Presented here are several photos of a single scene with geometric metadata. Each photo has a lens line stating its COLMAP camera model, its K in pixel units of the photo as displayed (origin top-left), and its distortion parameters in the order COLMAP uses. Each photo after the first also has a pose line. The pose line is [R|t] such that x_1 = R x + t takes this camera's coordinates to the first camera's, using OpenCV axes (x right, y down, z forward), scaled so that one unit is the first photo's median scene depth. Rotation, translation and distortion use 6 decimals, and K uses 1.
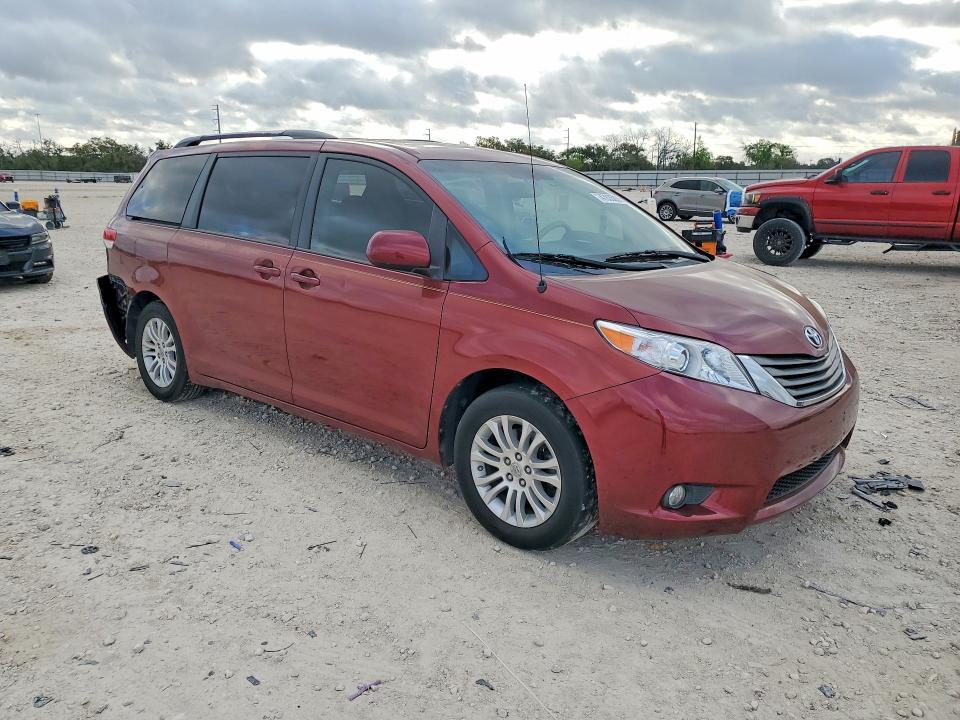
lens RADIAL K [[766.3, 0, 480.3], [0, 766.3, 363.7], [0, 0, 1]] dist [0.051282, 0.003155]
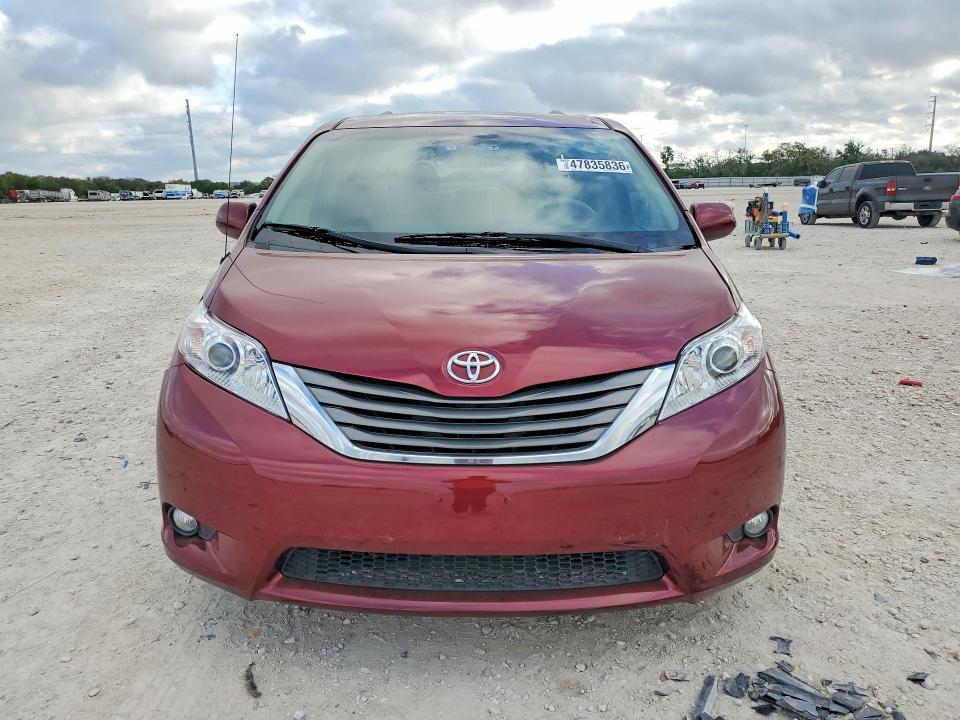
lens RADIAL K [[766.3, 0, 473.5], [0, 766.3, 358.7], [0, 0, 1]] dist [0.051282, 0.003155]
pose [[0.686052, 0.147296, -0.712486, 0.971185], [-0.154084, 0.986494, 0.055576, -0.083875], [0.711049, 0.071655, 0.699481, 0.615508]]
